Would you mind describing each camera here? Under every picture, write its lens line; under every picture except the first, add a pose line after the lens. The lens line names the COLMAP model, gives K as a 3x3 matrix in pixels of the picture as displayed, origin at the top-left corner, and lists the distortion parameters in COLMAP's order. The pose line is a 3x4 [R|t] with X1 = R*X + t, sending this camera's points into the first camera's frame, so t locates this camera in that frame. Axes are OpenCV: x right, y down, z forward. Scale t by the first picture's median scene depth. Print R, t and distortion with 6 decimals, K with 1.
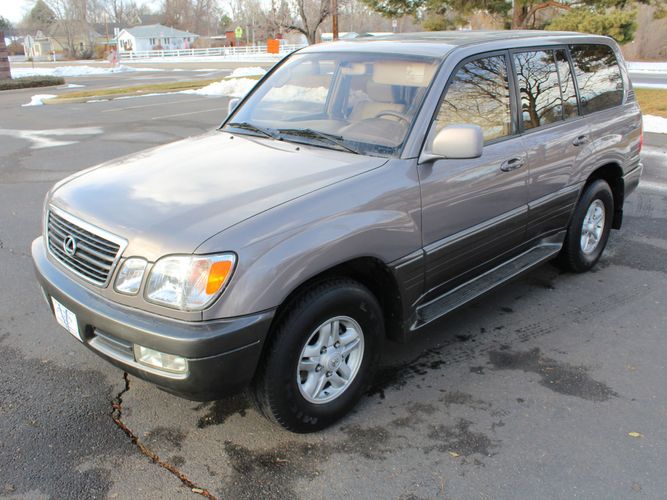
lens RADIAL K [[631.1, 0, 332.3], [0, 631.1, 250.6], [0, 0, 1]] dist [-0.175332, 0.163968]
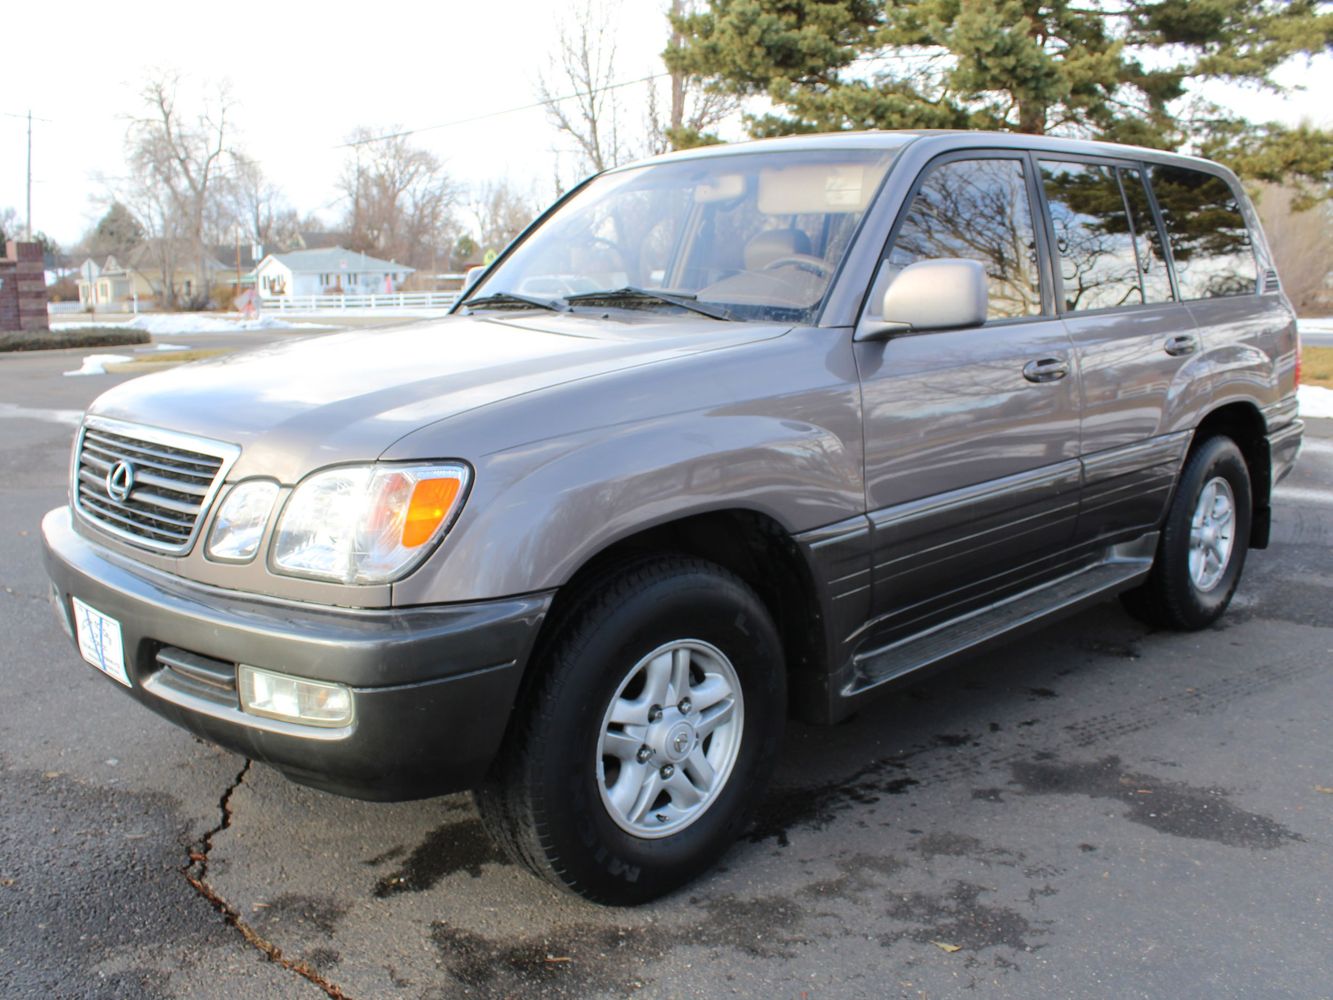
lens RADIAL K [[1251.1, 0, 661.4], [0, 1251.1, 498.0], [0, 0, 1]] dist [-0.171296, 0.149623]
pose [[0.999953, 0.007149, -0.006596, -0.004522], [-0.008133, 0.986446, -0.163884, 0.142863], [0.005335, 0.163930, 0.986458, 0.077323]]
